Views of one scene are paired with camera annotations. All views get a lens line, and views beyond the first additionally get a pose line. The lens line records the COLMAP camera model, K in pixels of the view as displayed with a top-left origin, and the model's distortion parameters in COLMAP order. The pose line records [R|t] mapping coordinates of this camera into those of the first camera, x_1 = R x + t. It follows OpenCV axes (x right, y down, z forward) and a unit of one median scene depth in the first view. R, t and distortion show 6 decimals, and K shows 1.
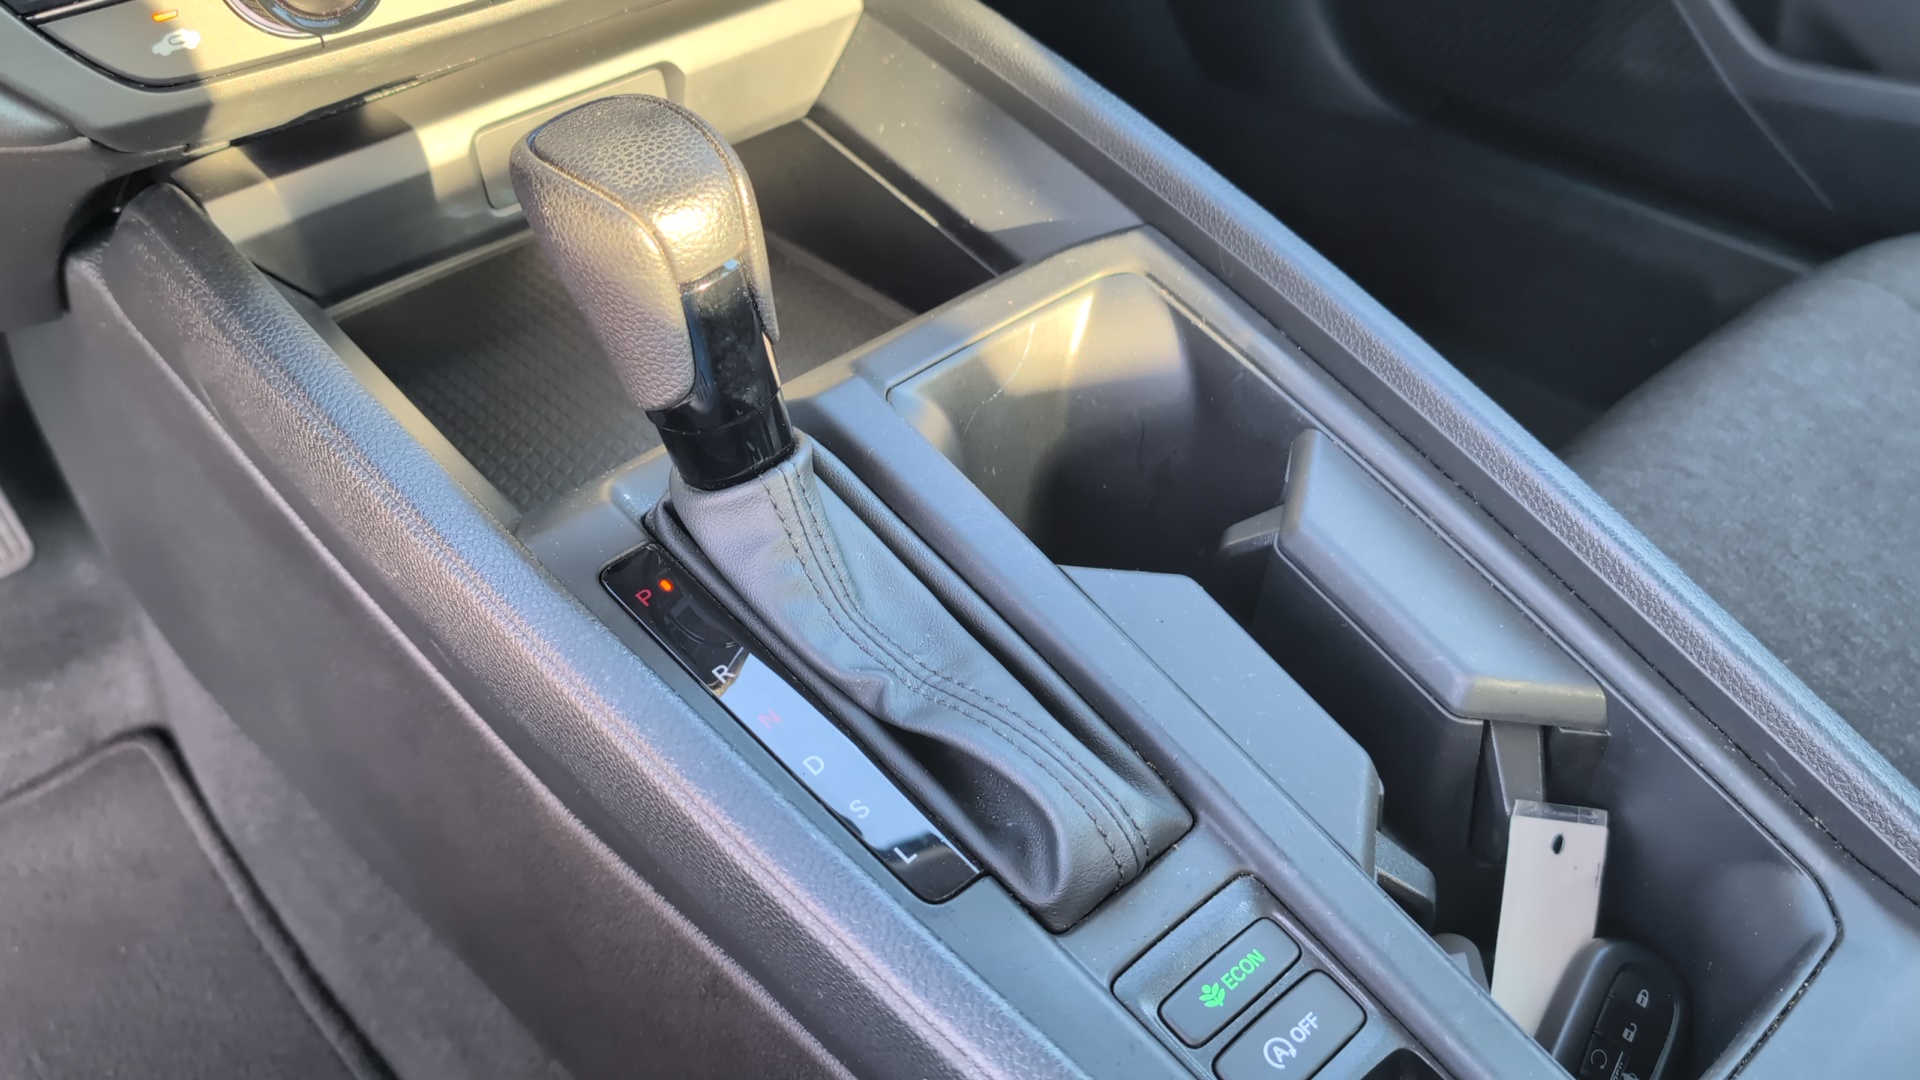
lens RADIAL K [[1633.6, 0, 960.0], [0, 1633.6, 540.0], [0, 0, 1]] dist [0.002639, -0.001741]
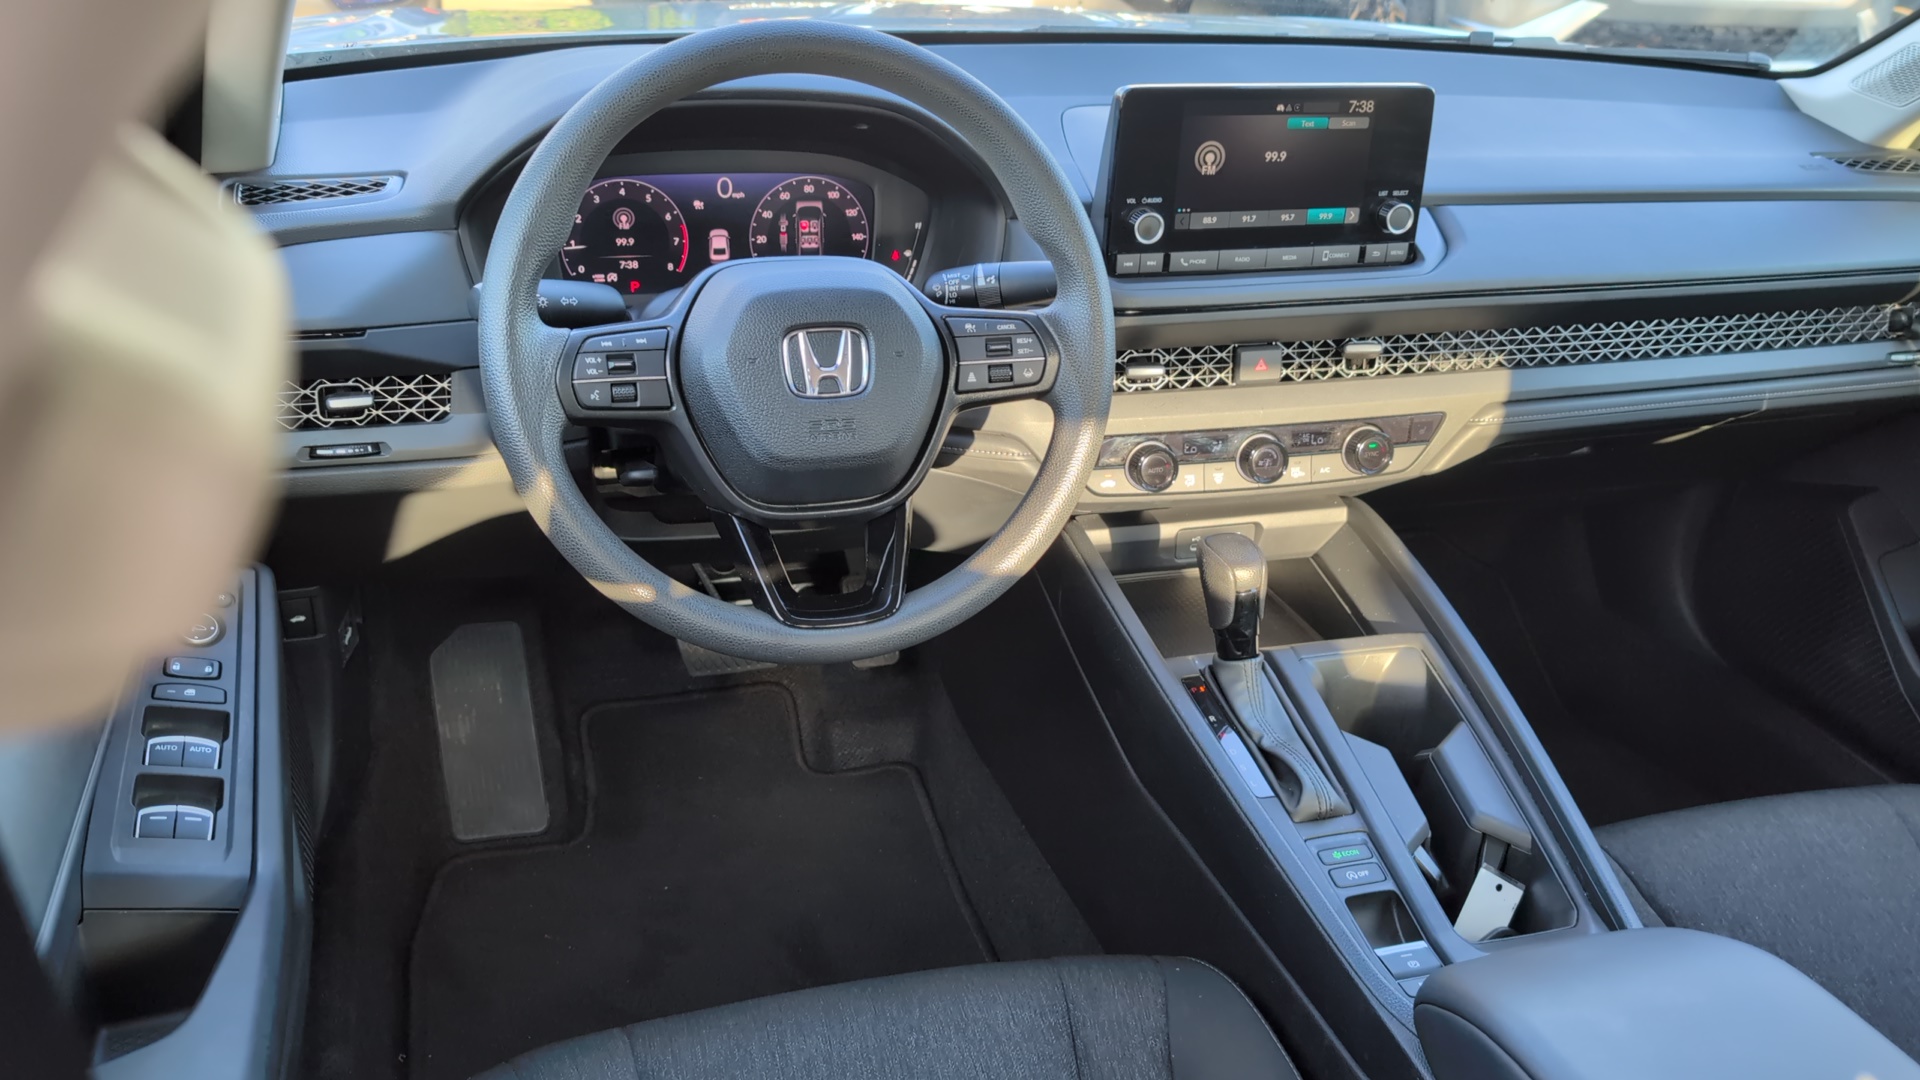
lens RADIAL K [[1606.3, 0, 970.2], [0, 1606.3, 541.1], [0, 0, 1]] dist [0.058053, -0.051195]
pose [[0.904296, 0.252048, -0.344557, 0.335930], [-0.329423, 0.925342, -0.187677, 0.415623], [0.271529, 0.283221, 0.919814, -1.671121]]
